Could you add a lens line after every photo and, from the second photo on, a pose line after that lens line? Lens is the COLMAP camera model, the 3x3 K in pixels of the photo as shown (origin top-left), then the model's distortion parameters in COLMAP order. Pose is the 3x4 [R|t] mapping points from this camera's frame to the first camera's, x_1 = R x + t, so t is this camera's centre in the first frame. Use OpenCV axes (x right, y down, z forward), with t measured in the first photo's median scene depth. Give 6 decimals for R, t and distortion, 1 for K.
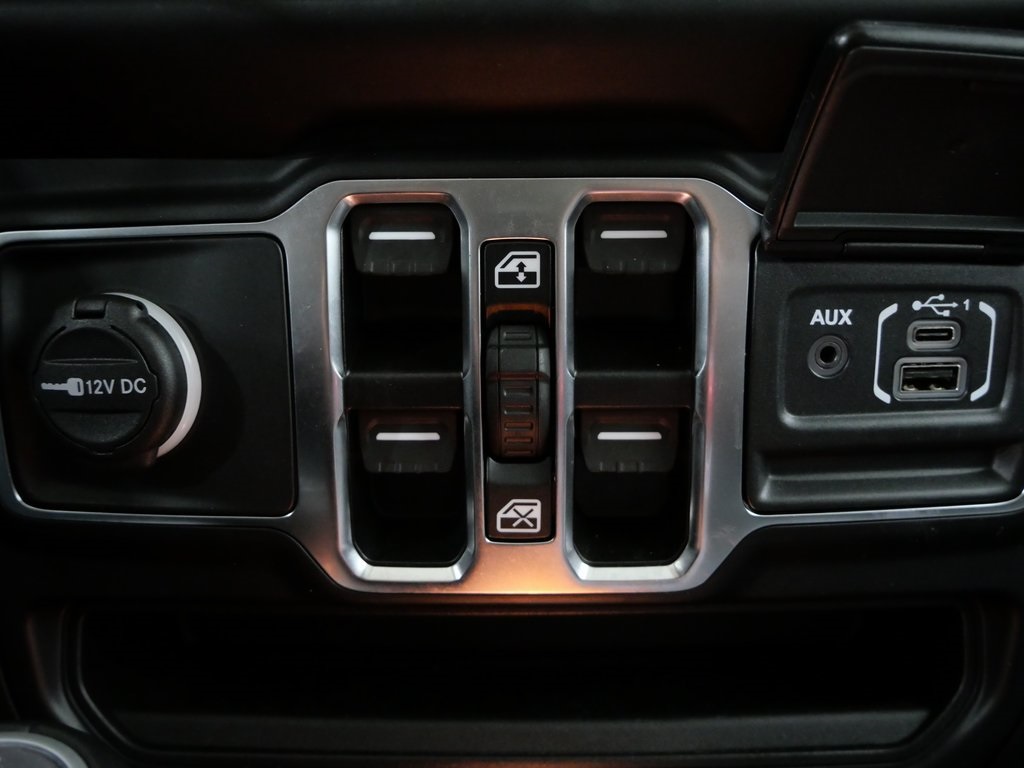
lens RADIAL K [[880.0, 0, 508.6], [0, 880.0, 384.4], [0, 0, 1]] dist [-0.016082, -0.002651]
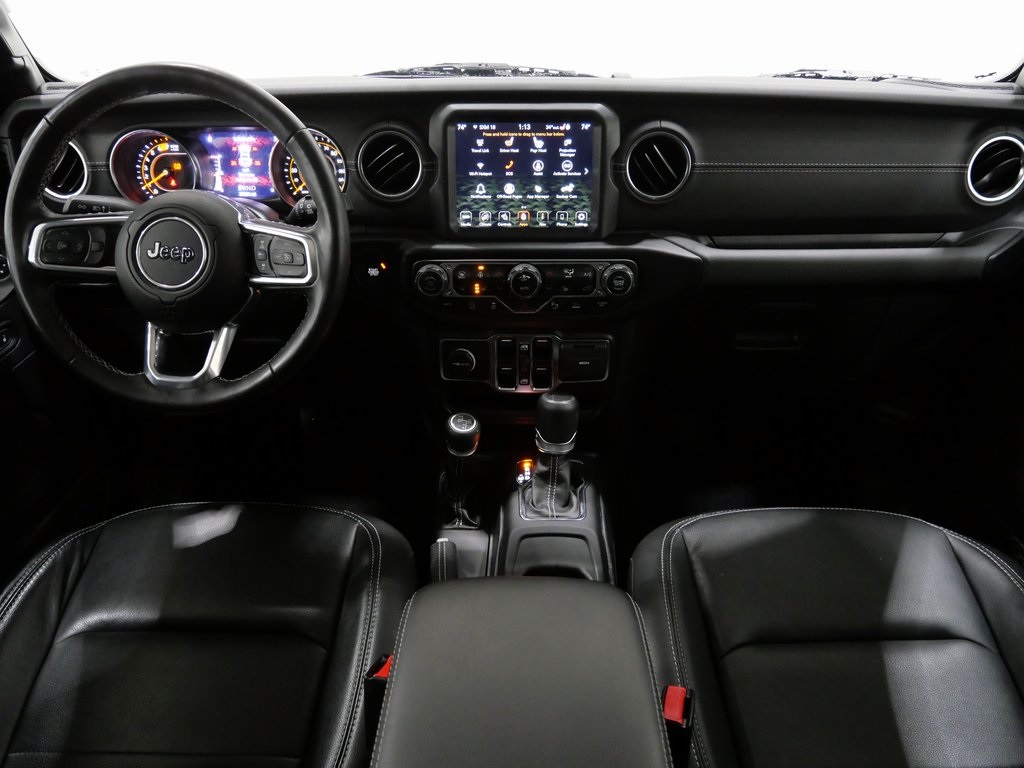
lens RADIAL K [[713.4, 0, 513.3], [0, 713.4, 378.0], [0, 0, 1]] dist [-0.026632, 0.017925]
pose [[0.999656, 0.017317, -0.019720, 0.037749], [-0.009681, 0.941722, 0.336252, -1.706239], [0.024393, -0.335945, 0.941566, -4.099948]]
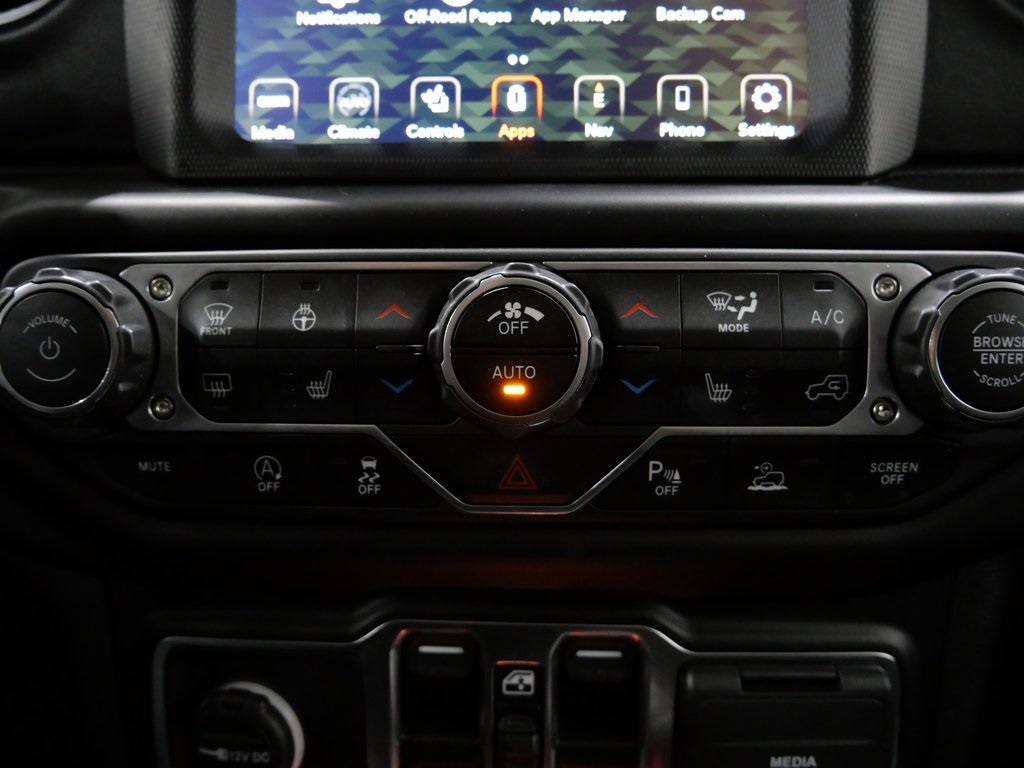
lens RADIAL K [[880.0, 0, 509.6], [0, 880.0, 379.5], [0, 0, 1]] dist [-0.016082, -0.002651]
pose [[0.998535, 0.017602, -0.051174, 0.061541], [-0.017609, 0.999845, 0.000324, -0.635237], [0.051172, 0.000578, 0.998690, -0.464962]]
